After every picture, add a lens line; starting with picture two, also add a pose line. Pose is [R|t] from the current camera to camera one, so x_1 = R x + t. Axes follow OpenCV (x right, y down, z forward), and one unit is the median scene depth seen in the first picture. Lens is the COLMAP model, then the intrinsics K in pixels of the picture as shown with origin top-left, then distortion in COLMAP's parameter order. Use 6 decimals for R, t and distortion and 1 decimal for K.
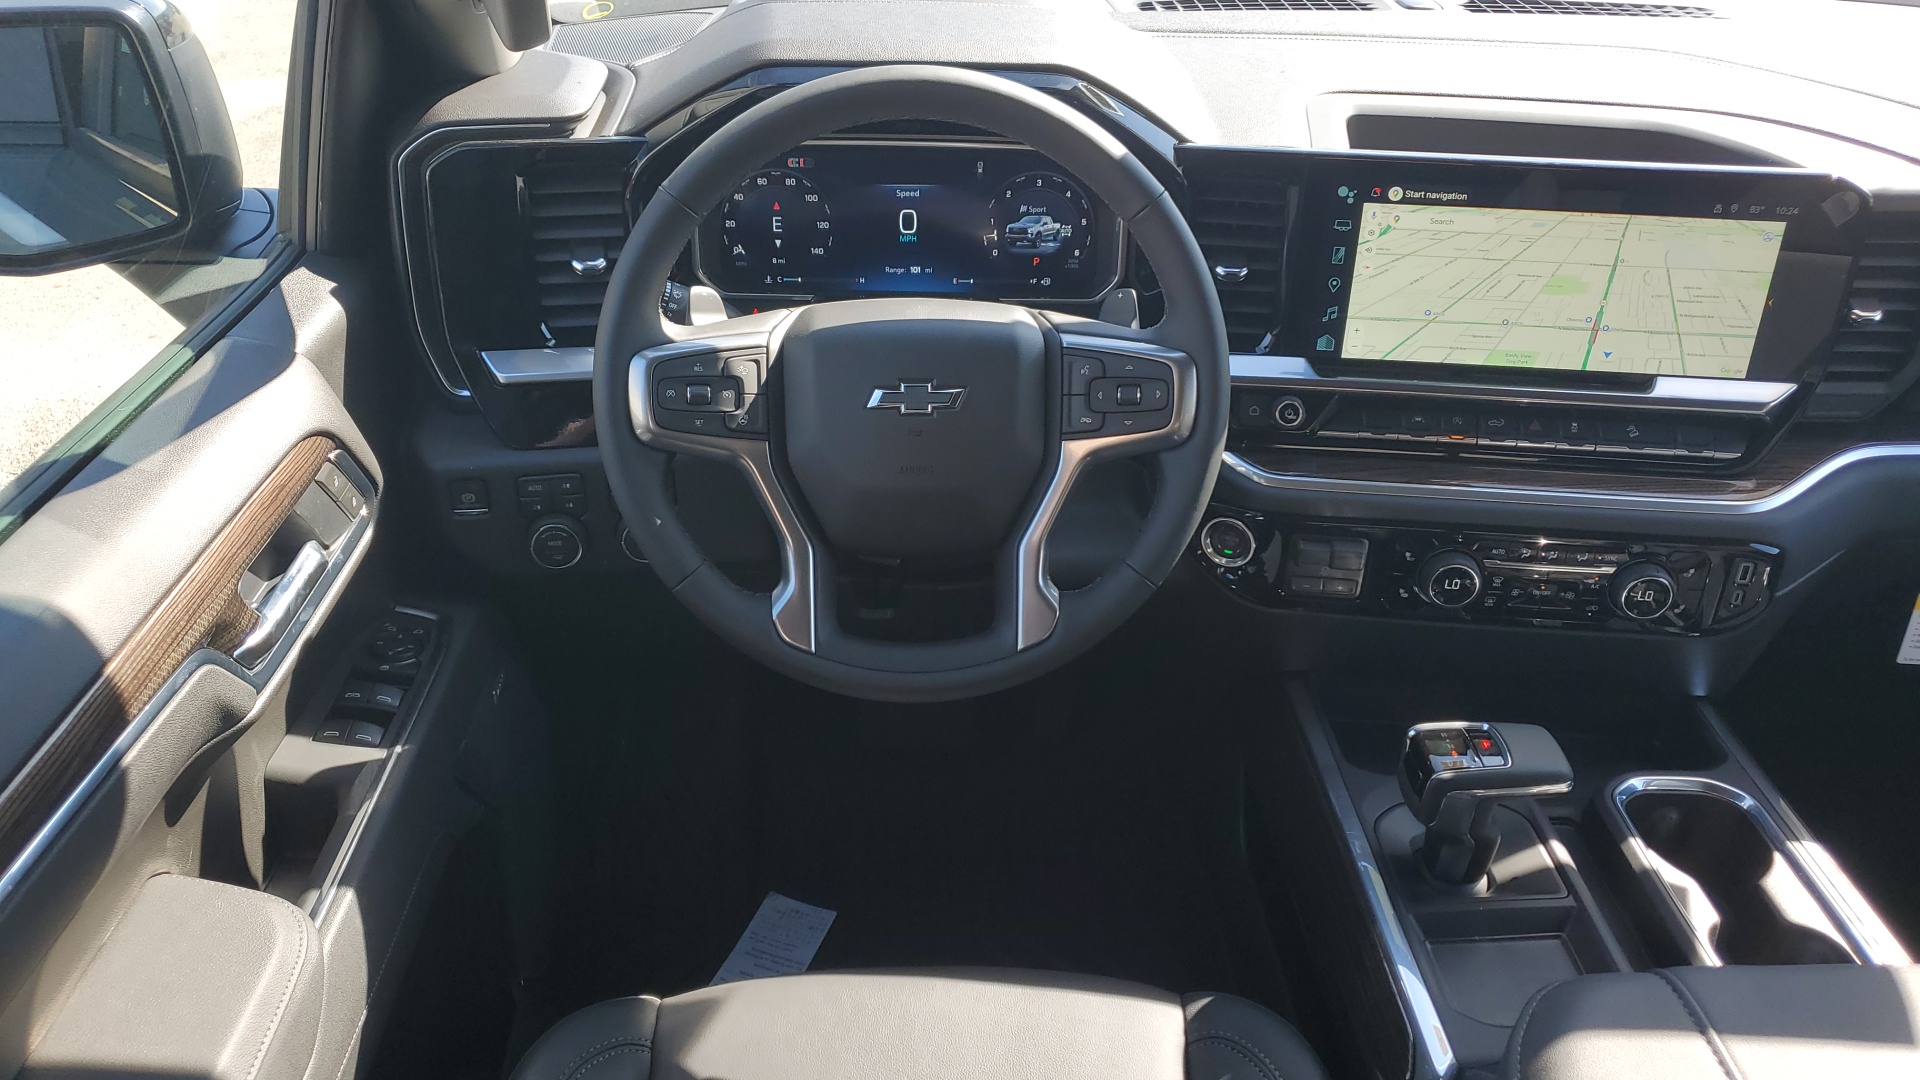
lens RADIAL K [[1482.8, 0, 960.9], [0, 1482.8, 550.4], [0, 0, 1]] dist [0.037992, -0.056418]
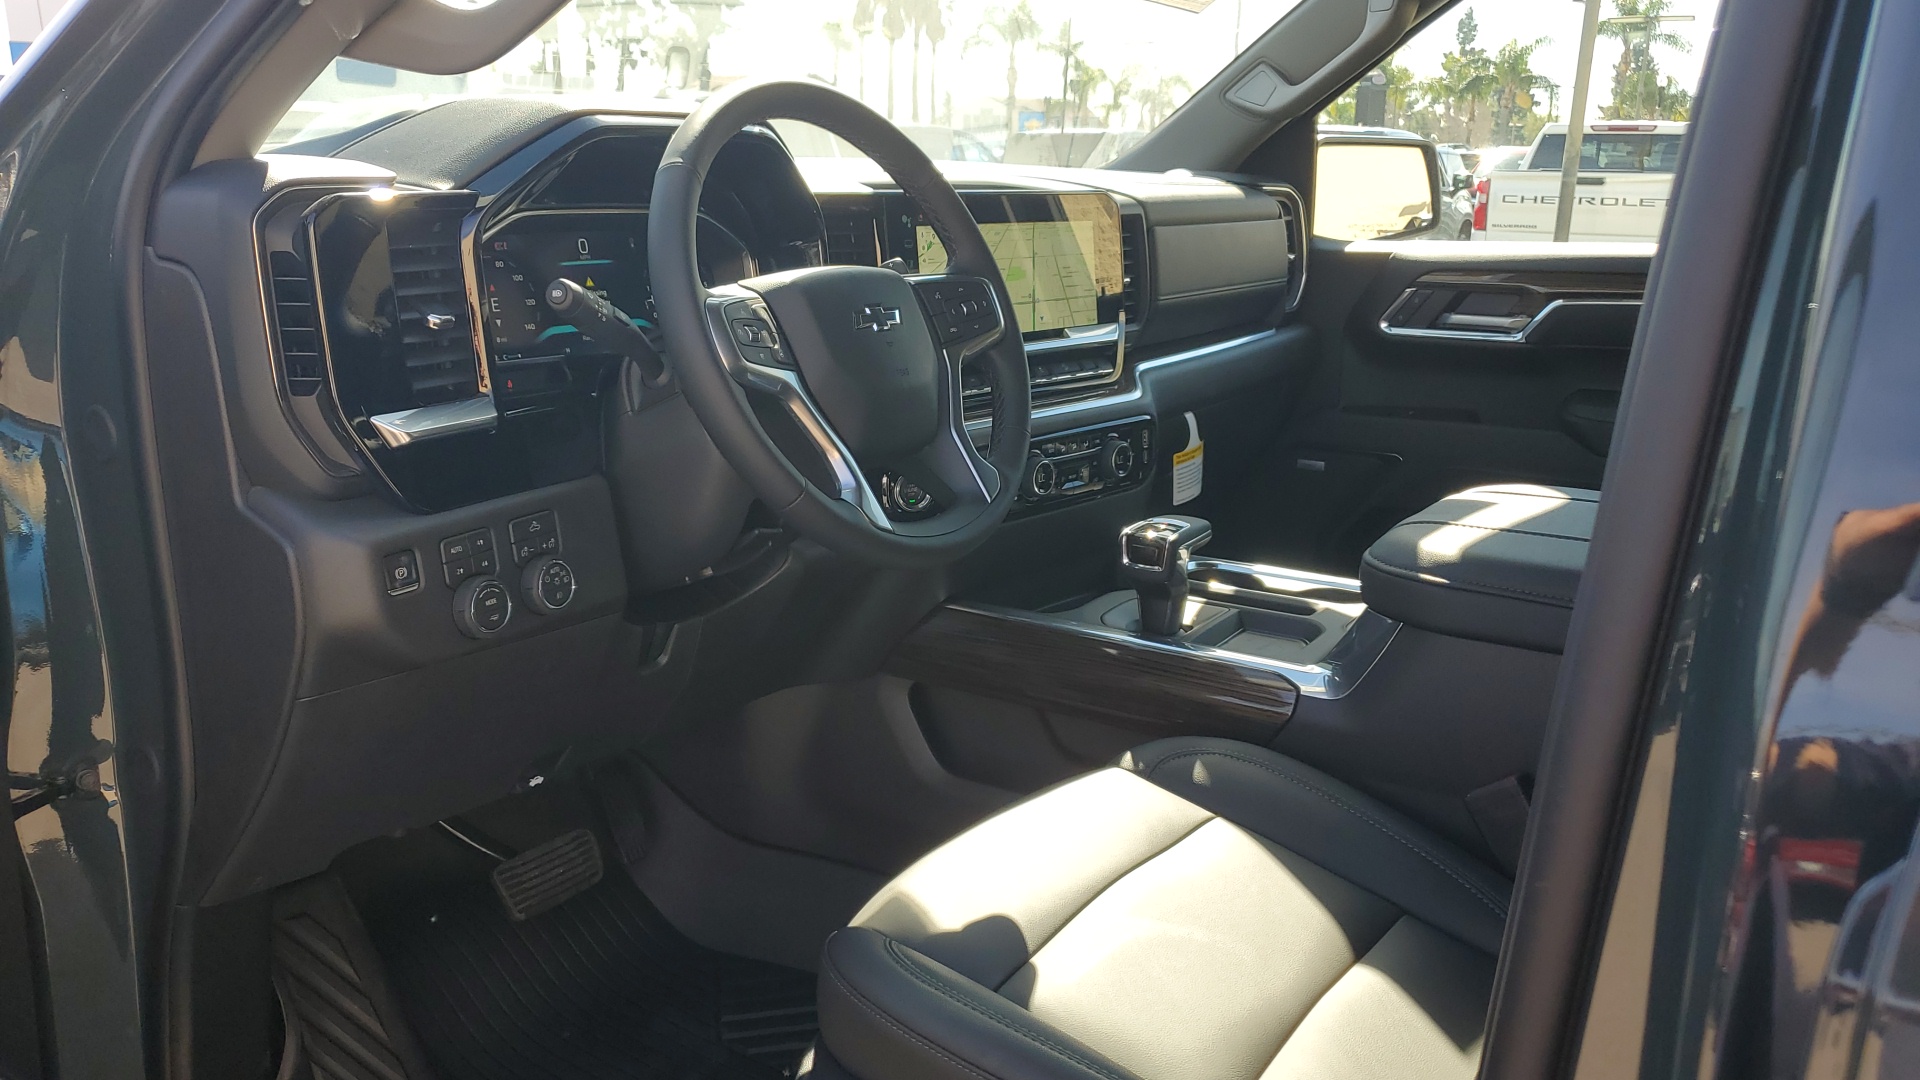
lens RADIAL K [[1482.8, 0, 966.9], [0, 1482.8, 548.8], [0, 0, 1]] dist [0.037992, -0.056418]
pose [[0.603052, -0.211458, 0.769164, -0.817609], [0.416936, 0.905589, -0.077930, 0.165288], [-0.680068, 0.367688, 0.634282, 0.189829]]
